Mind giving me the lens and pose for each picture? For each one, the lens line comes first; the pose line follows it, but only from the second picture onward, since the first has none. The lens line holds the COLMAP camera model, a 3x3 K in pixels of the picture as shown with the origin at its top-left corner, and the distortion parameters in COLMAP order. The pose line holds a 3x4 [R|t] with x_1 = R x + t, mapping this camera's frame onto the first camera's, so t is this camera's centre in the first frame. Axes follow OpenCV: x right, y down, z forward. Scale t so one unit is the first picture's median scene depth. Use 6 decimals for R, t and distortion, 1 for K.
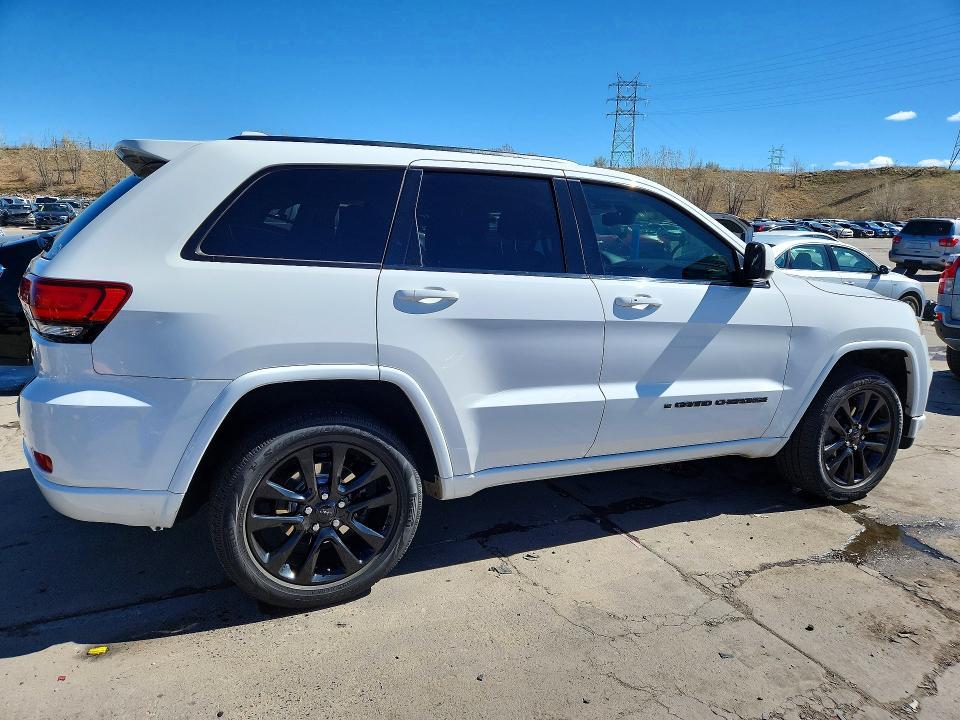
lens RADIAL K [[727.6, 0, 480.0], [0, 727.6, 360.0], [0, 0, 1]] dist [0.004356, 0.046227]
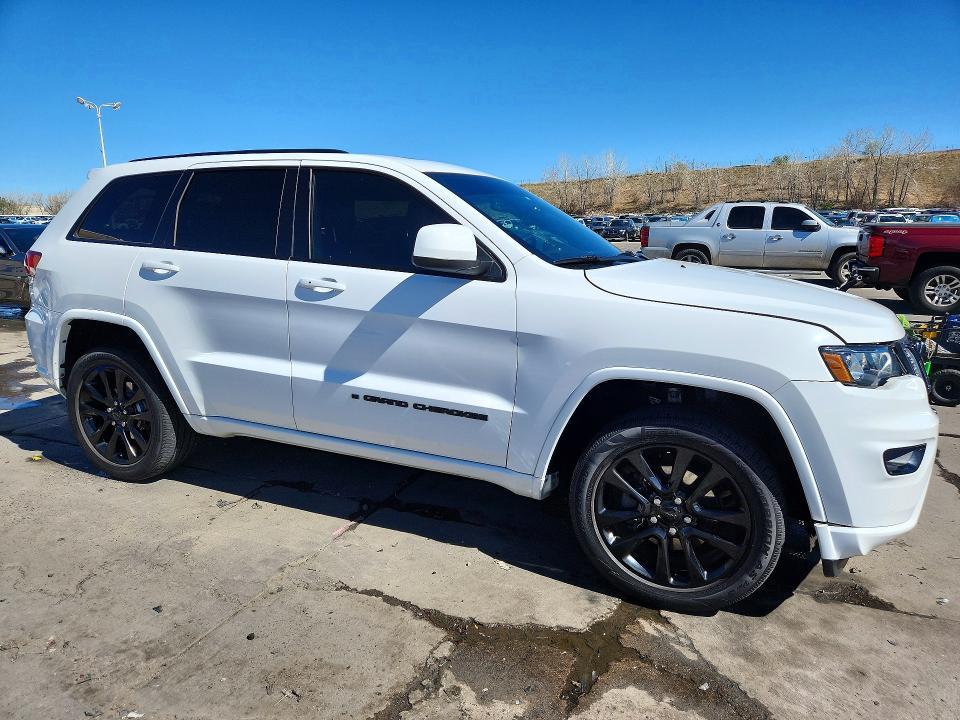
lens RADIAL K [[703.2, 0, 480.0], [0, 703.2, 360.0], [0, 0, 1]] dist [0.004821, 0.001201]
pose [[0.636398, 0.122500, -0.761572, 1.053452], [-0.132038, 0.990037, 0.048913, -0.051152], [0.759976, 0.069429, 0.646232, 0.517247]]
